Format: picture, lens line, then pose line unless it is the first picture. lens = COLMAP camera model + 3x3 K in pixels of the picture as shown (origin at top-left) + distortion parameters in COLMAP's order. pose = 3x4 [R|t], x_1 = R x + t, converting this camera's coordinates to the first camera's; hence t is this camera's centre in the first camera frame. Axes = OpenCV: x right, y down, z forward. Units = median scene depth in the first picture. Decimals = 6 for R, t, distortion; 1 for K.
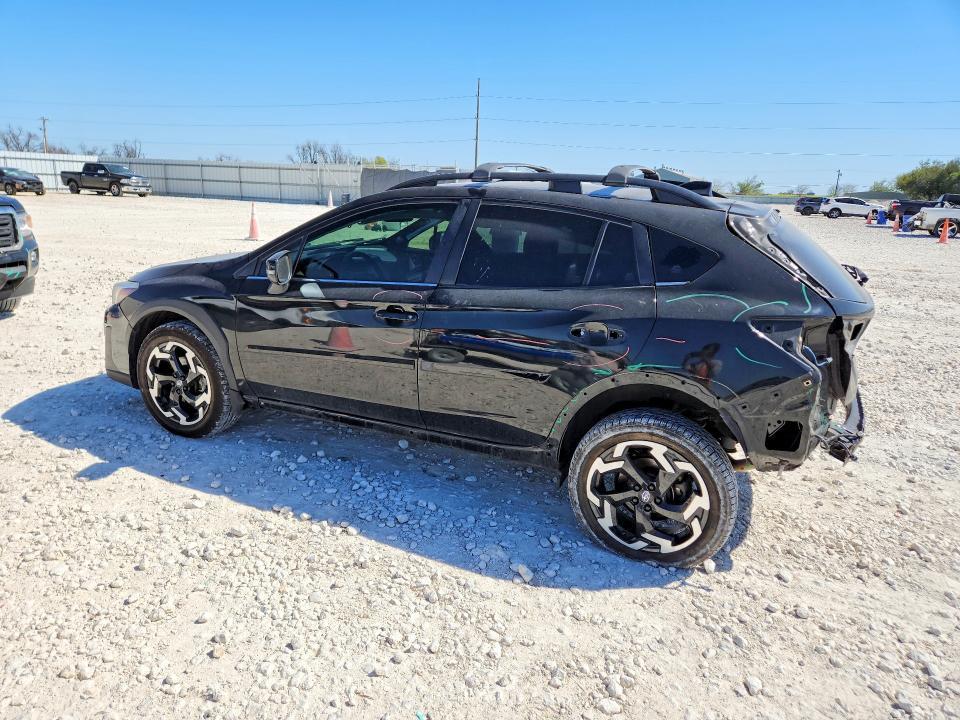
lens RADIAL K [[779.0, 0, 483.8], [0, 779.0, 361.3], [0, 0, 1]] dist [0.009552, 0.006385]
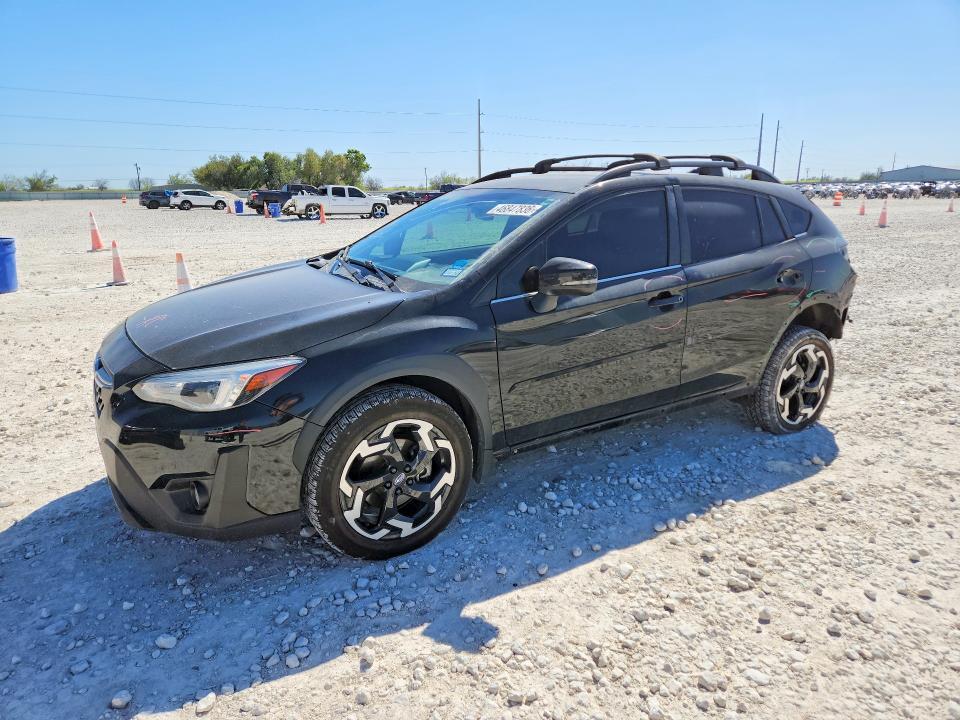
lens RADIAL K [[779.0, 0, 483.8], [0, 779.0, 361.3], [0, 0, 1]] dist [0.009552, 0.006385]
pose [[0.402493, -0.228472, 0.886453, -0.595246], [0.222576, 0.963719, 0.147326, -0.097284], [-0.887952, 0.138006, 0.438743, 0.399977]]
